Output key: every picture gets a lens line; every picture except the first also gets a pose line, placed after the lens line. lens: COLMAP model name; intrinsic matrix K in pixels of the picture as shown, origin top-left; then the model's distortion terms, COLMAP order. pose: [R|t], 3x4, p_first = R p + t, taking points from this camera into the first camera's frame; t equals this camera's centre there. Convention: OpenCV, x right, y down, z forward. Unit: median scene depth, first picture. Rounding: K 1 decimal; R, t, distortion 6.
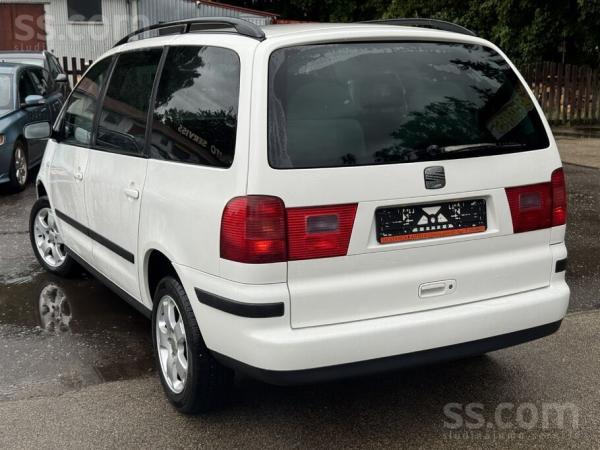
lens RADIAL K [[864.1, 0, 303.4], [0, 864.1, 221.1], [0, 0, 1]] dist [0.113326, 0.000000]
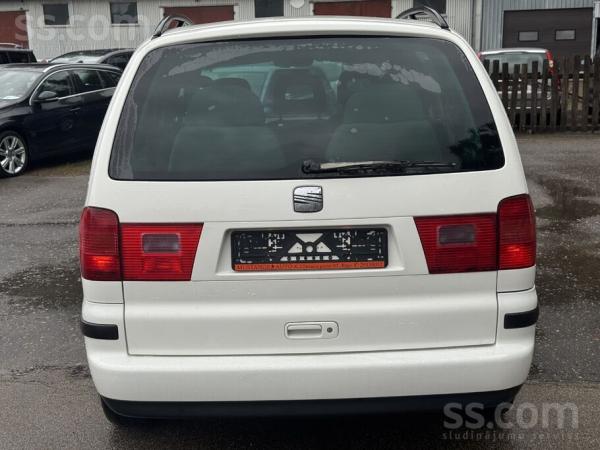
lens RADIAL K [[864.1, 0, 298.9], [0, 864.1, 224.1], [0, 0, 1]] dist [0.113326, 0.000000]
pose [[0.899053, 0.074019, -0.431538, 0.501973], [-0.069540, 0.997236, 0.026173, -0.046719], [0.432282, 0.006478, 0.901715, 0.233767]]
